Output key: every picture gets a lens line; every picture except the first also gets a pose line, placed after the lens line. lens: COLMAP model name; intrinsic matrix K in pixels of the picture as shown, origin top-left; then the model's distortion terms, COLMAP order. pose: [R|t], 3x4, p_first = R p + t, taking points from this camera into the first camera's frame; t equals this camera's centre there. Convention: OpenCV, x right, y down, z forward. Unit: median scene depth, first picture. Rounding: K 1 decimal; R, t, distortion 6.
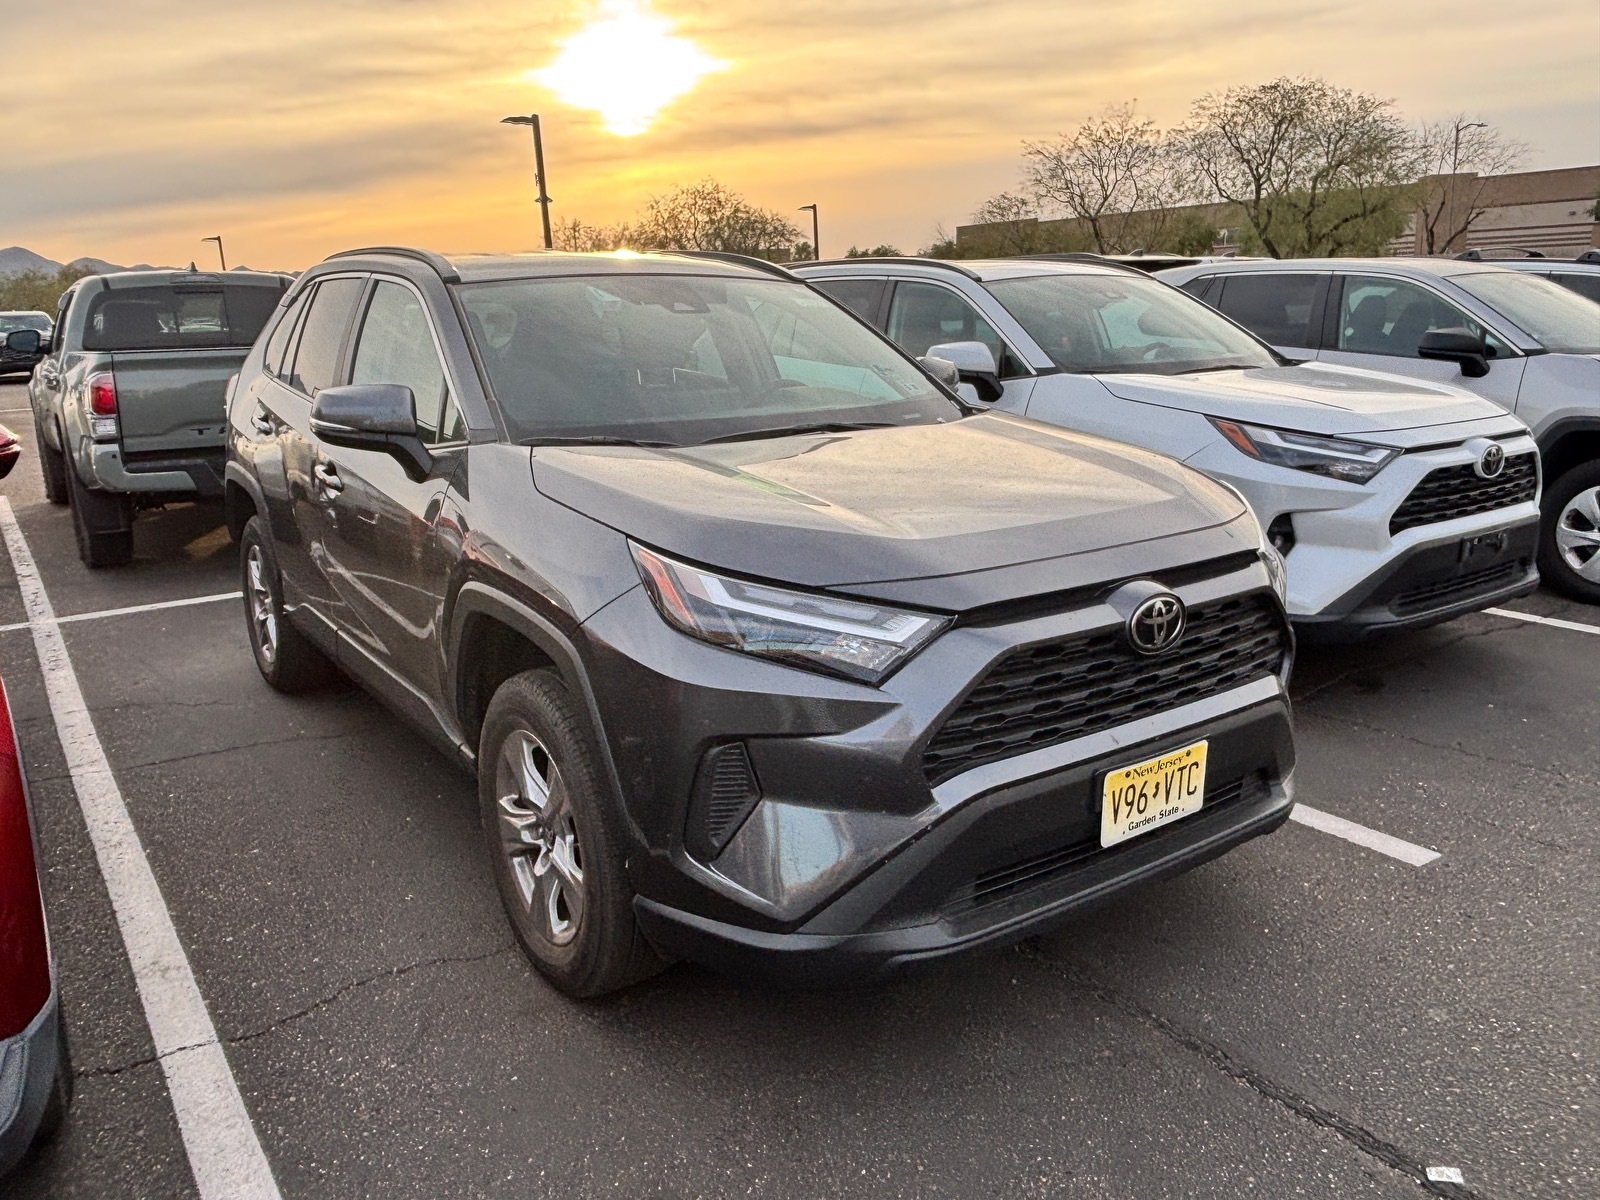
lens RADIAL K [[1199.8, 0, 804.7], [0, 1199.8, 597.8], [0, 0, 1]] dist [0.009791, 0.001043]
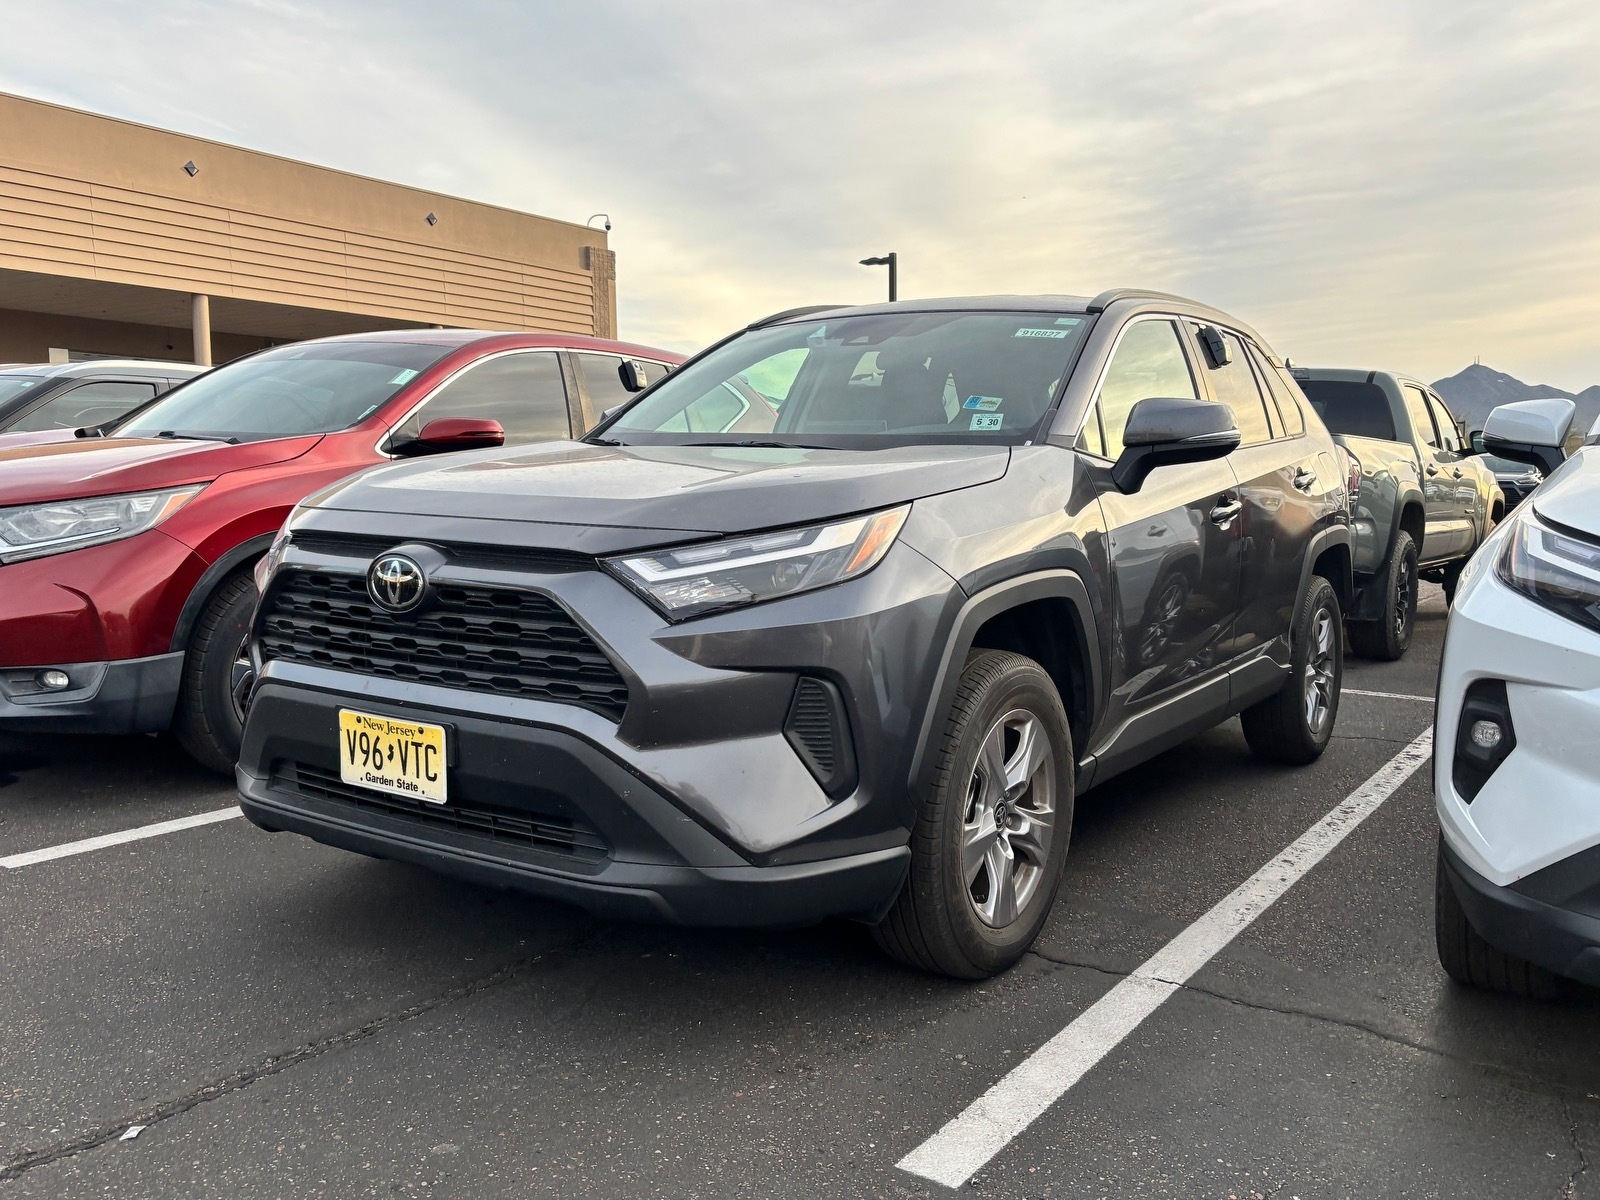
lens RADIAL K [[1380.4, 0, 804.5], [0, 1380.4, 601.8], [0, 0, 1]] dist [0.018278, 0.003374]
pose [[0.375796, 0.128472, -0.917754, 1.475833], [-0.242699, 0.969421, 0.036326, -0.088974], [0.894357, 0.209086, 0.395485, 0.829412]]
